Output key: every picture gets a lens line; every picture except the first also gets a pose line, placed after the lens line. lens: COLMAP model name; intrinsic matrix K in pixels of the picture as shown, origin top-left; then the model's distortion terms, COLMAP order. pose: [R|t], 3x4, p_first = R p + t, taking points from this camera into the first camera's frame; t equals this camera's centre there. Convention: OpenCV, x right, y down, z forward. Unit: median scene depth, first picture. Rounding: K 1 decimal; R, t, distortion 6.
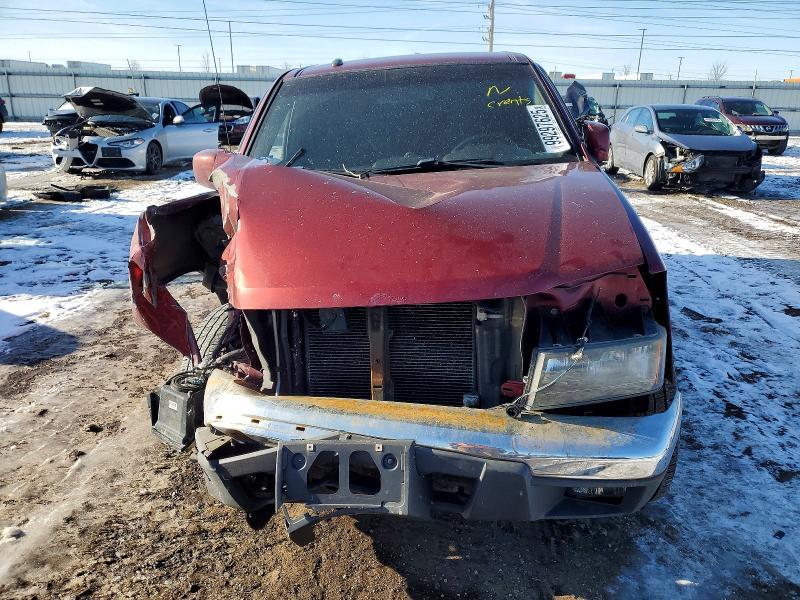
lens RADIAL K [[631.6, 0, 400.0], [0, 631.6, 300.0], [0, 0, 1]] dist [0.013105, -0.001557]
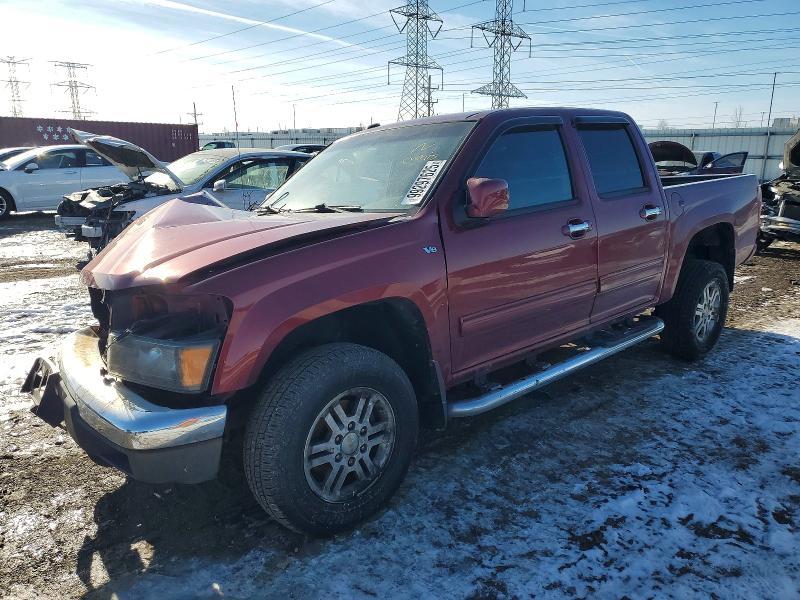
lens RADIAL K [[631.6, 0, 400.0], [0, 631.6, 300.0], [0, 0, 1]] dist [0.013105, -0.001557]
pose [[0.687968, 0.146739, -0.710752, 0.984778], [-0.205945, 0.978560, 0.002686, -0.077257], [0.695907, 0.144528, 0.703438, 0.271934]]
